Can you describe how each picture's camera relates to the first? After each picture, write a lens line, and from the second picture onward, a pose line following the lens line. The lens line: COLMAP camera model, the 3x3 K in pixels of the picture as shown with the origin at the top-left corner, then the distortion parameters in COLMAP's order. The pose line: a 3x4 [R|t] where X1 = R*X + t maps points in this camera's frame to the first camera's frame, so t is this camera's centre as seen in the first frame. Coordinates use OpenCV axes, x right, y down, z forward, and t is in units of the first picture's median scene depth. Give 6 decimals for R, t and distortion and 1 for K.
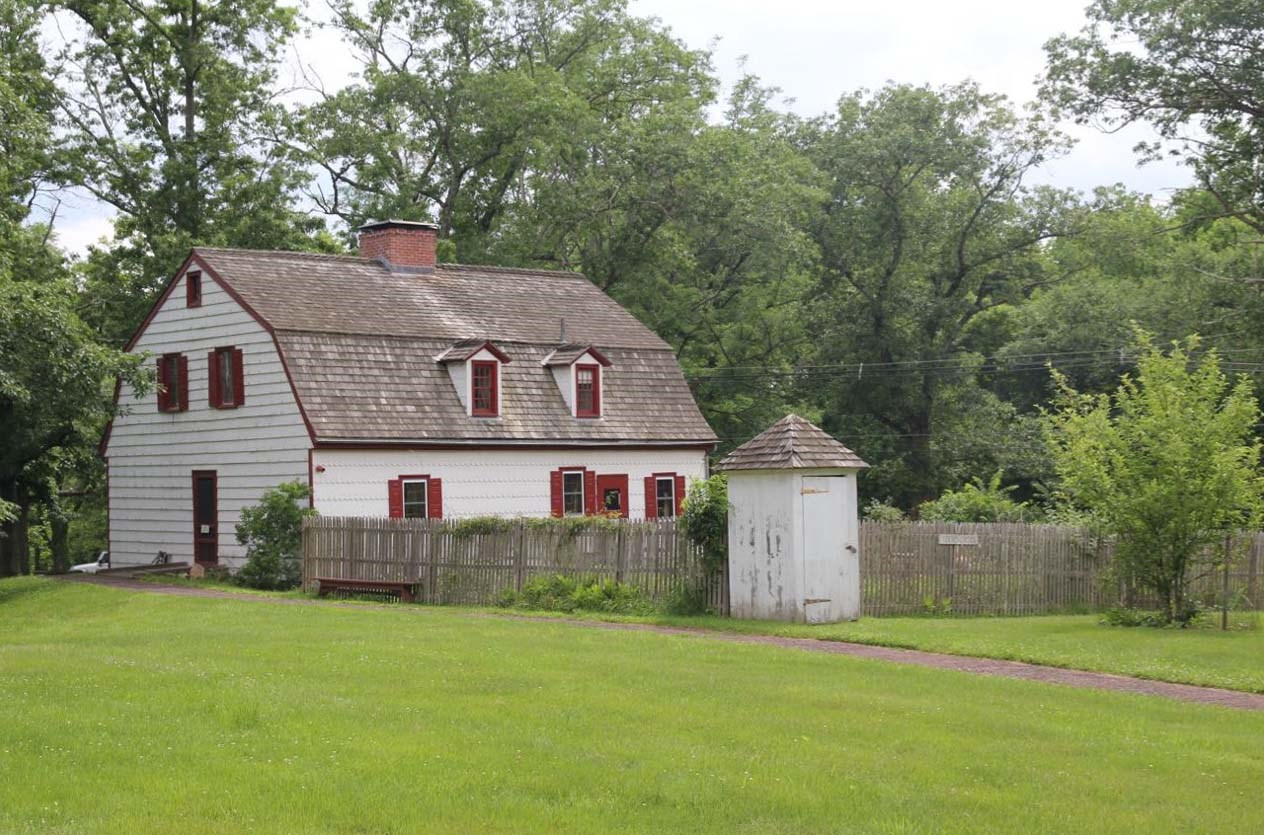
lens RADIAL K [[1599.5, 0, 632.0], [0, 1599.5, 417.5], [0, 0, 1]] dist [0.043941, 0.081696]
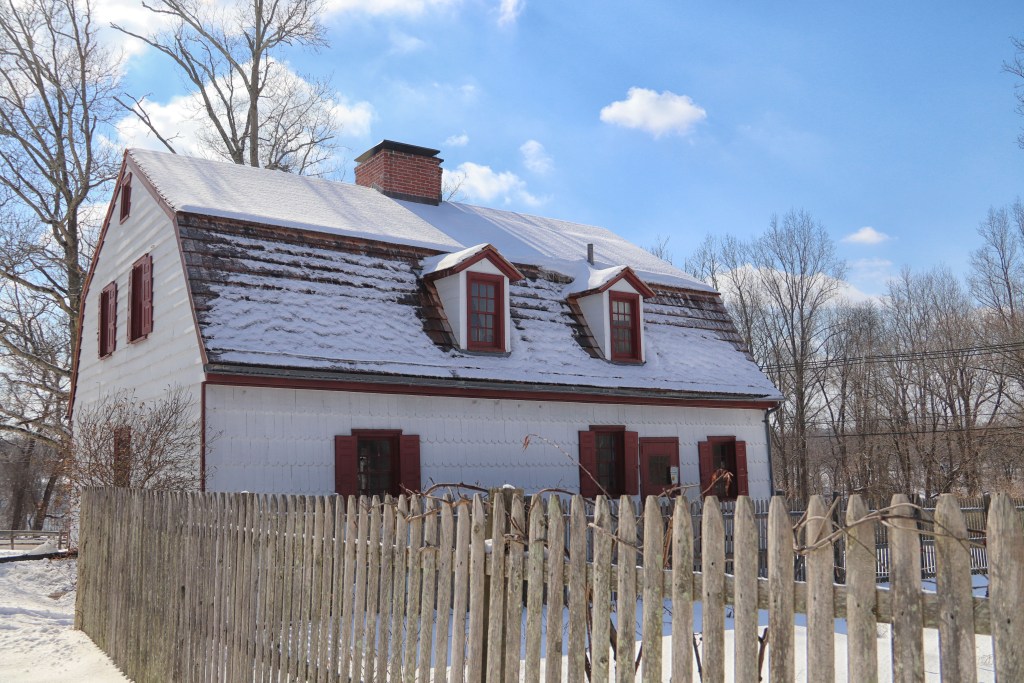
lens RADIAL K [[954.6, 0, 486.8], [0, 954.6, 341.4], [0, 0, 1]] dist [-0.005348, 0.002099]
pose [[0.992618, -0.011182, -0.120763, -0.040334], [0.000166, 0.995865, -0.090847, 0.033375], [0.121279, 0.090156, 0.988516, 0.574118]]
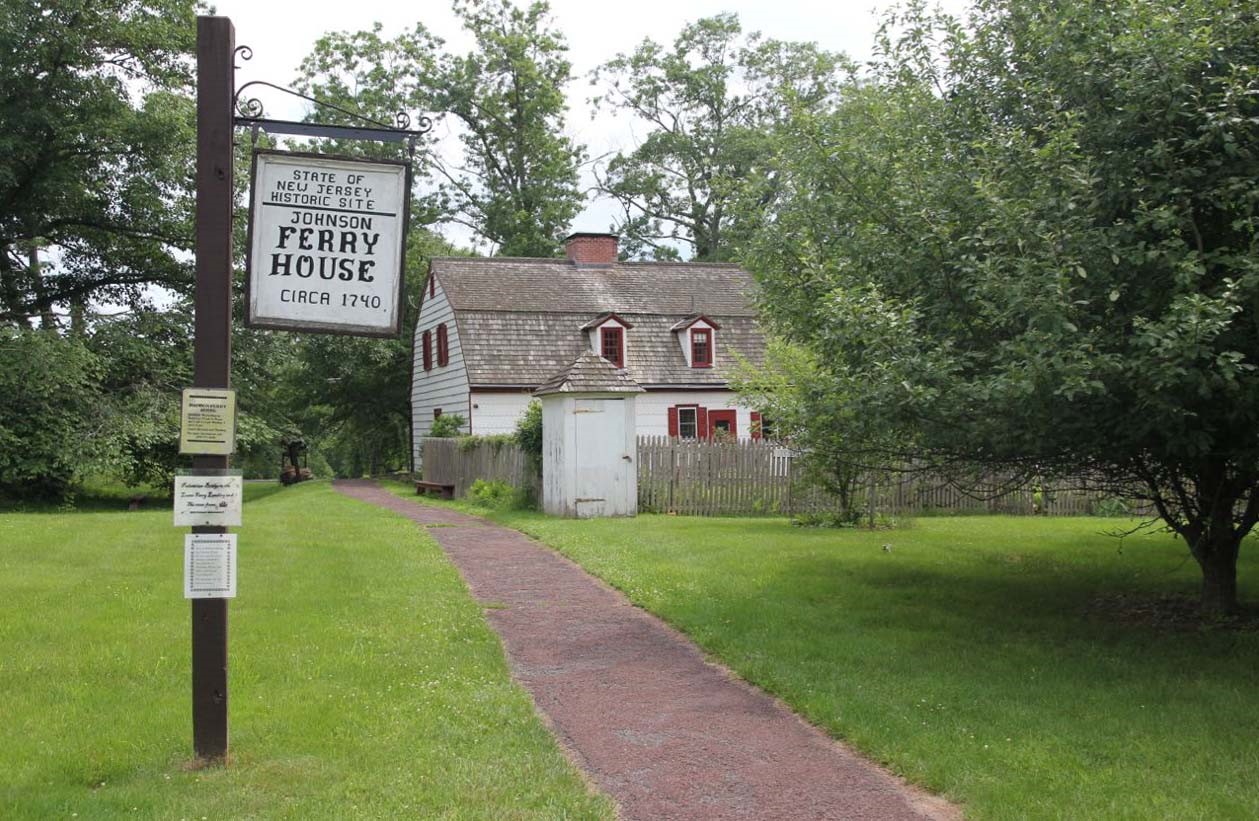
lens RADIAL K [[1085.0, 0, 629.5], [0, 1085.0, 410.5], [0, 0, 1]] dist [-0.061681, 0.140207]
pose [[0.945456, -0.008064, -0.325651, 0.224320], [0.016627, 0.999585, 0.023520, 0.014230], [0.325326, -0.027652, 0.945197, 0.119566]]
